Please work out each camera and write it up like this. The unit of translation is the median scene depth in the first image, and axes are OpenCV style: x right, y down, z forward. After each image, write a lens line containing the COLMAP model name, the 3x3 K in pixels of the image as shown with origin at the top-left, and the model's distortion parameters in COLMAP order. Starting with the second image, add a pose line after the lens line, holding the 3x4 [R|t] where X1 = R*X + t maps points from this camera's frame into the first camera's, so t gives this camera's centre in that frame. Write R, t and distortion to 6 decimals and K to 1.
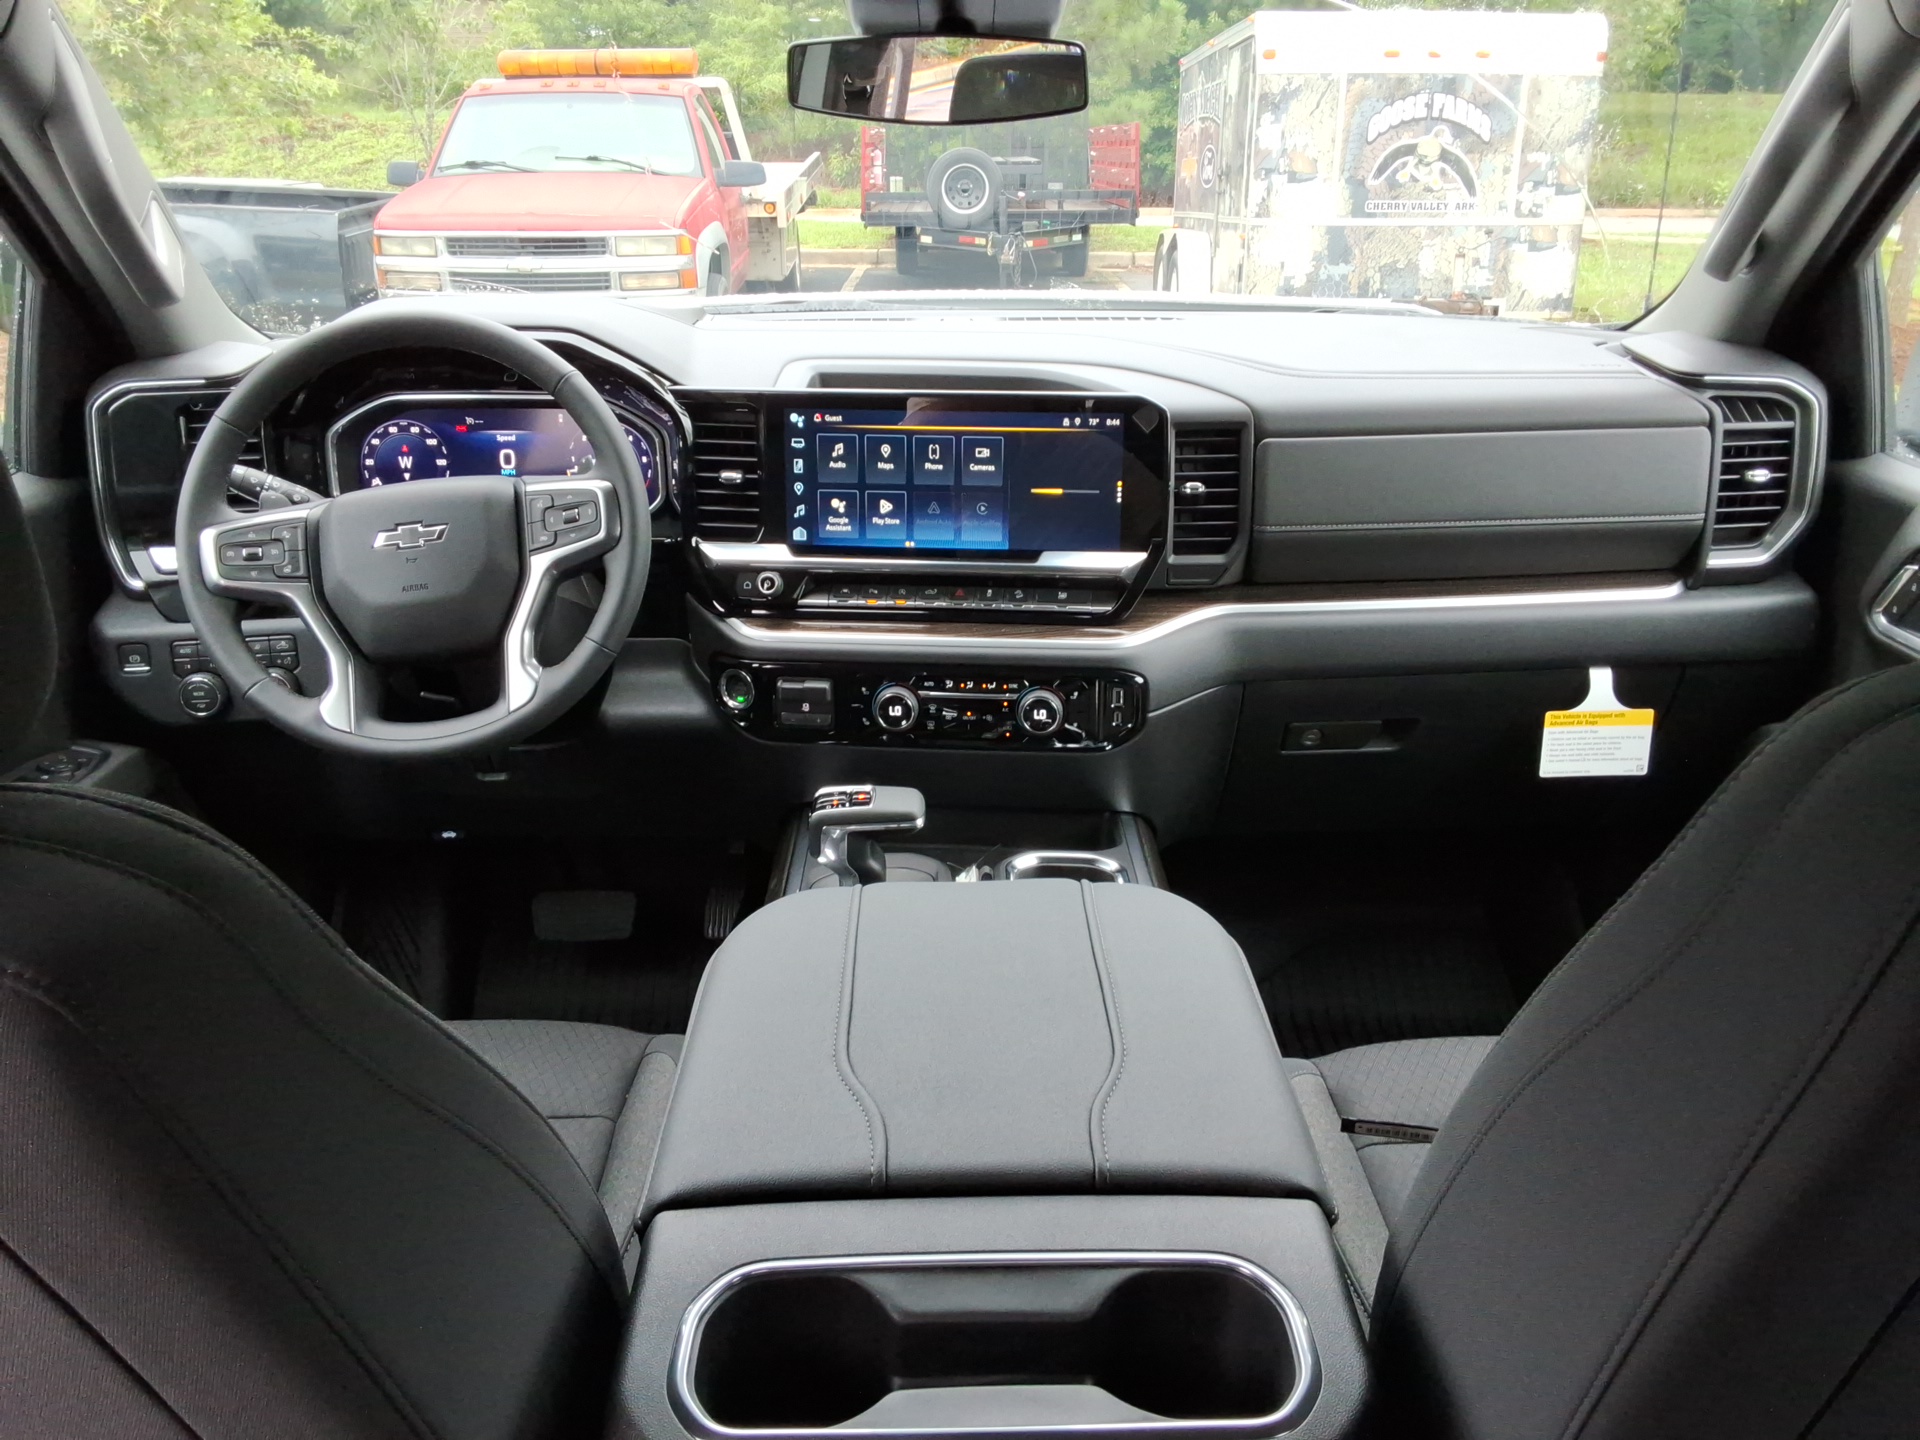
lens RADIAL K [[1538.9, 0, 1000.2], [0, 1538.9, 759.8], [0, 0, 1]] dist [0.106481, -0.166851]
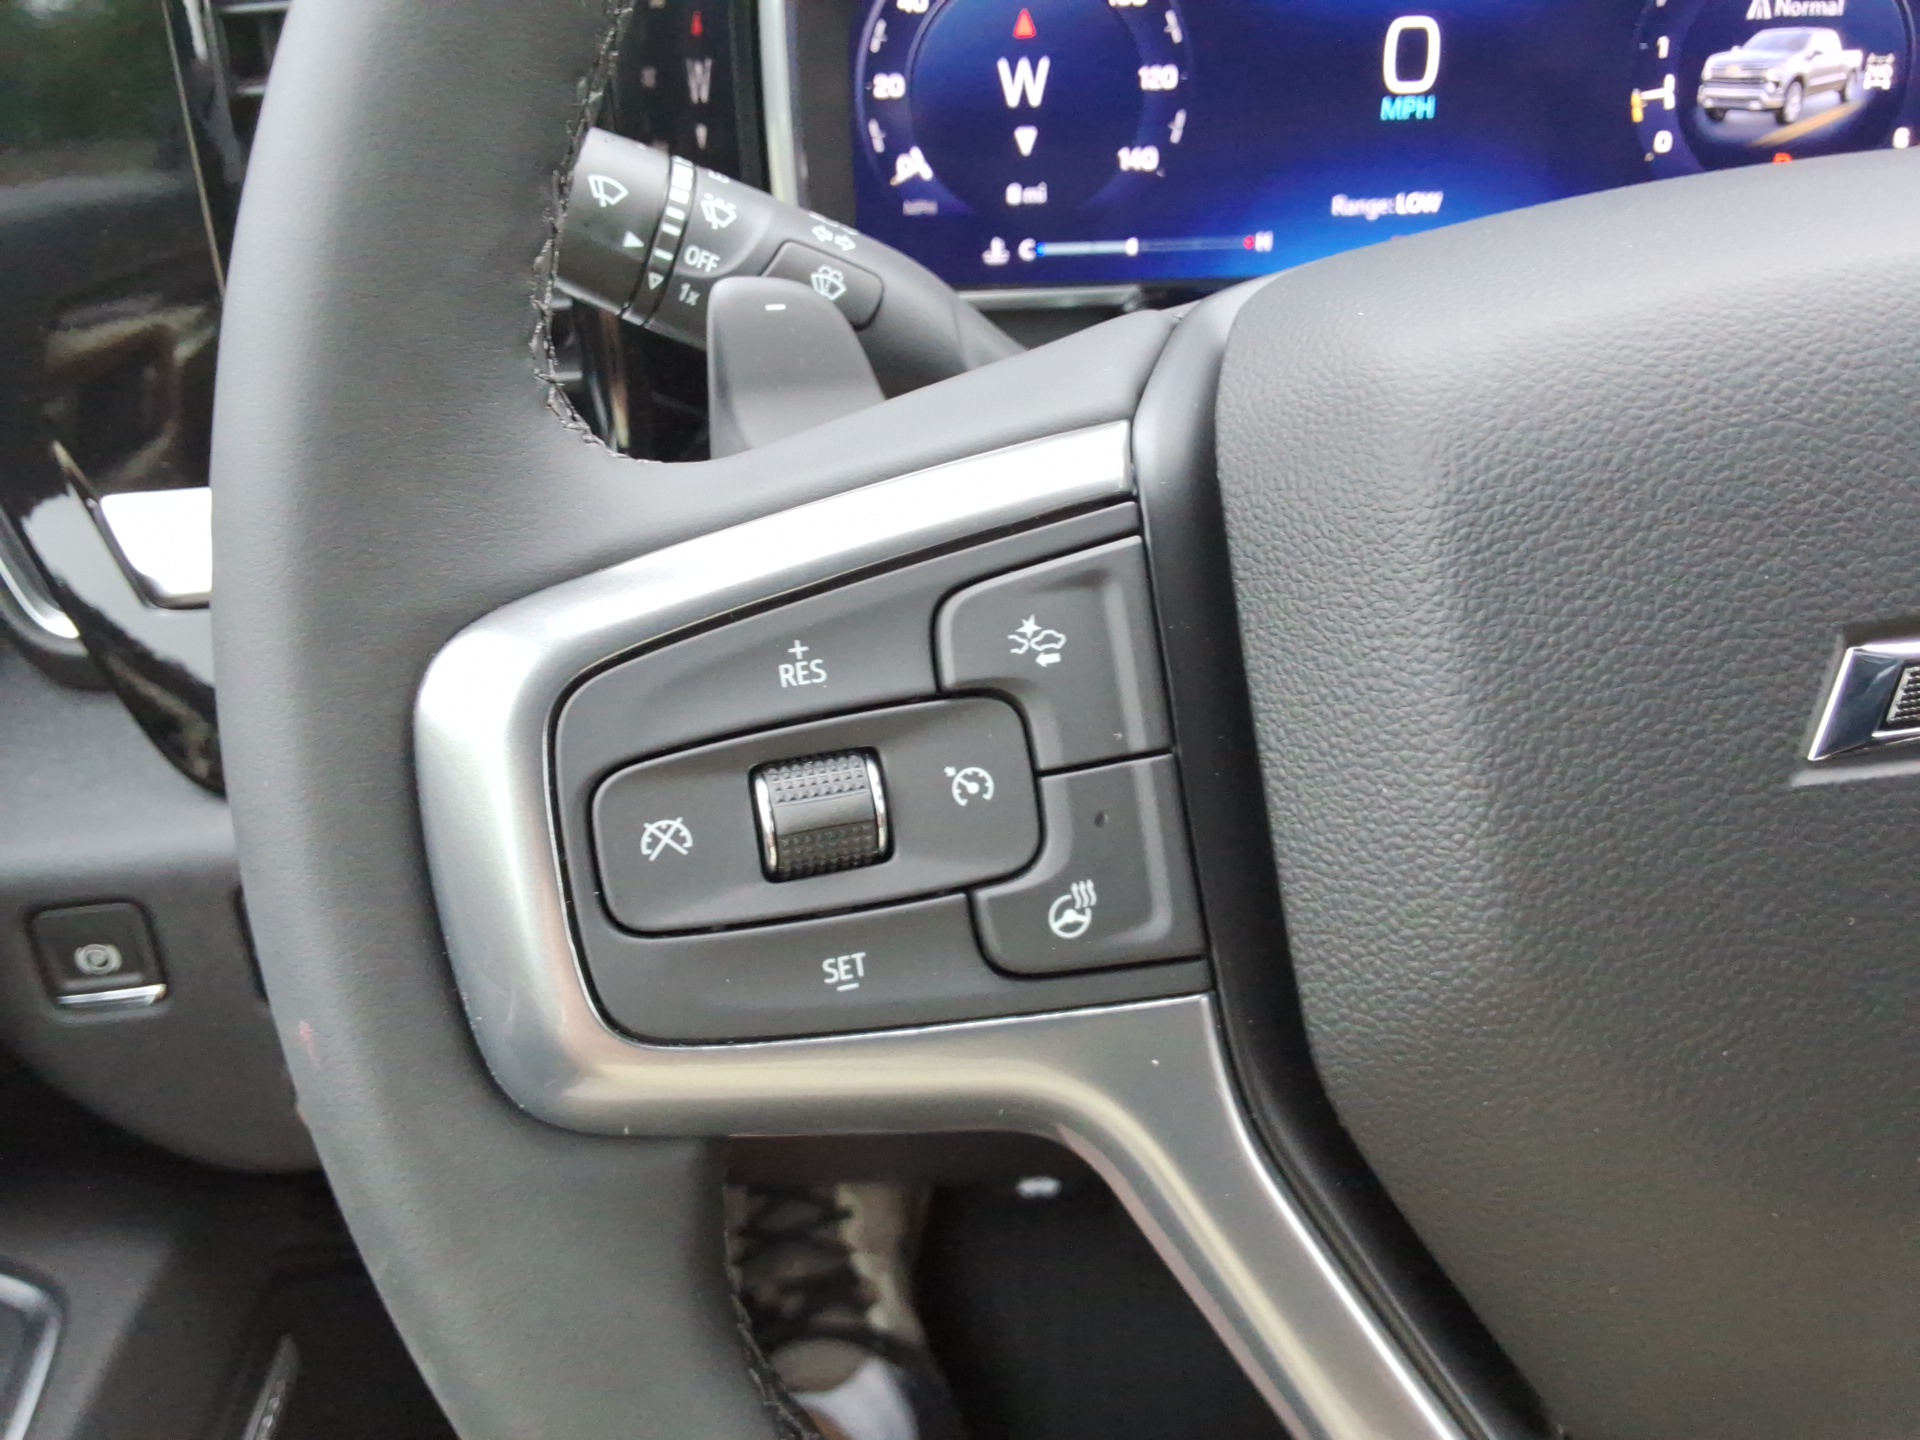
lens RADIAL K [[1538.1, 0, 963.4], [0, 1538.1, 719.6], [0, 0, 1]] dist [0.027803, -0.073180]
pose [[0.998671, -0.012591, -0.049979, -0.404413], [0.021555, 0.982857, 0.183106, -0.142322], [0.046817, -0.183940, 0.981822, 0.774983]]
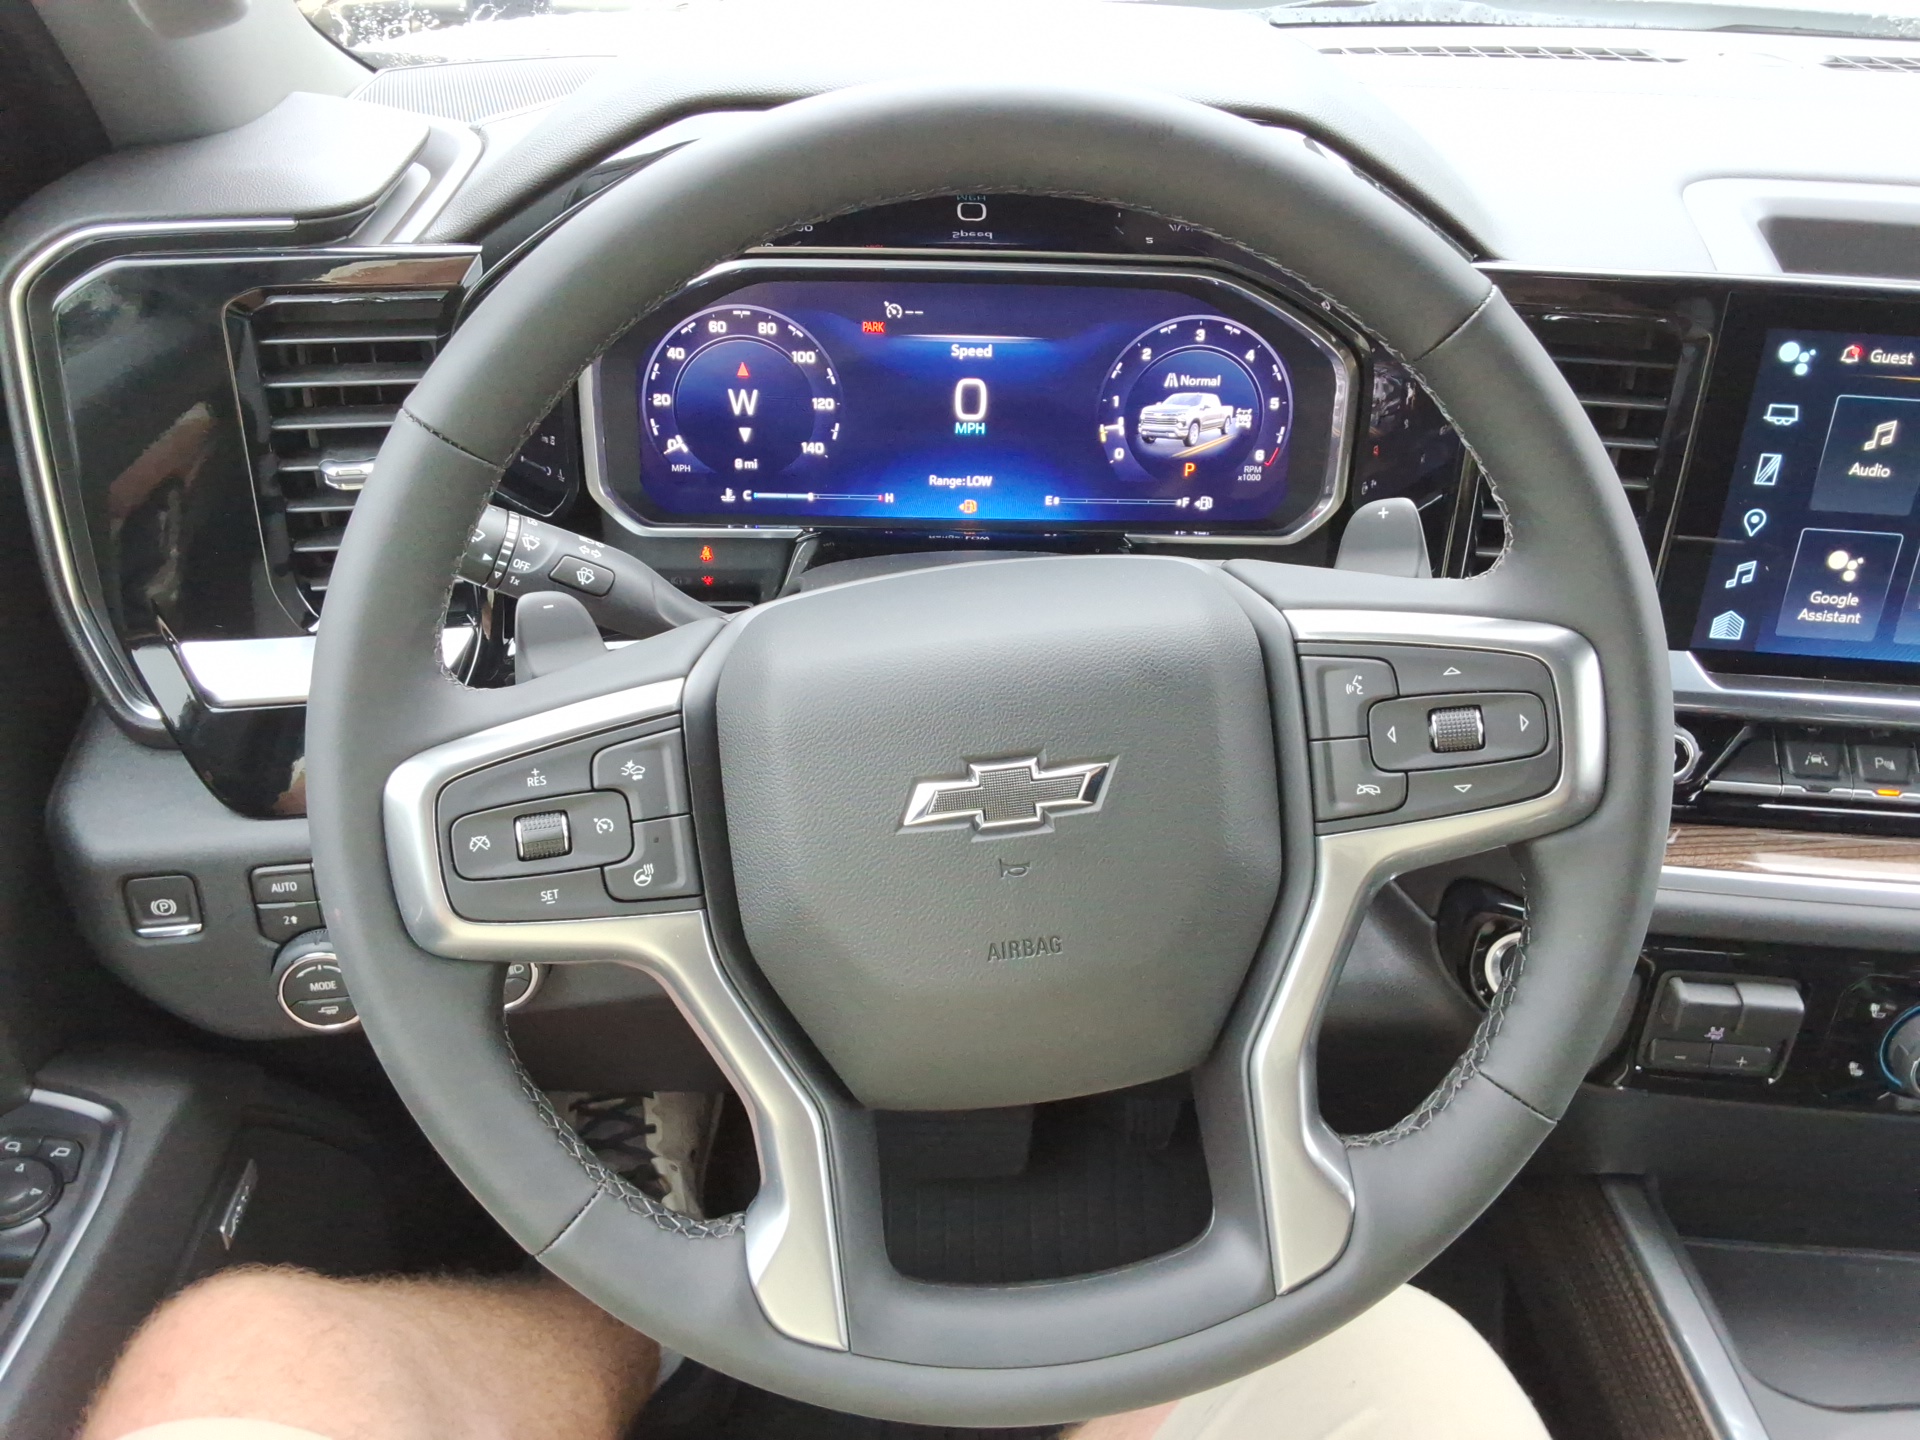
lens RADIAL K [[1538.9, 0, 980.6], [0, 1538.9, 726.7], [0, 0, 1]] dist [0.106481, -0.166851]
pose [[0.999482, 0.018823, 0.026089, -0.345020], [-0.023085, 0.984459, 0.174090, -0.189971], [-0.022407, -0.174602, 0.984384, 0.589152]]
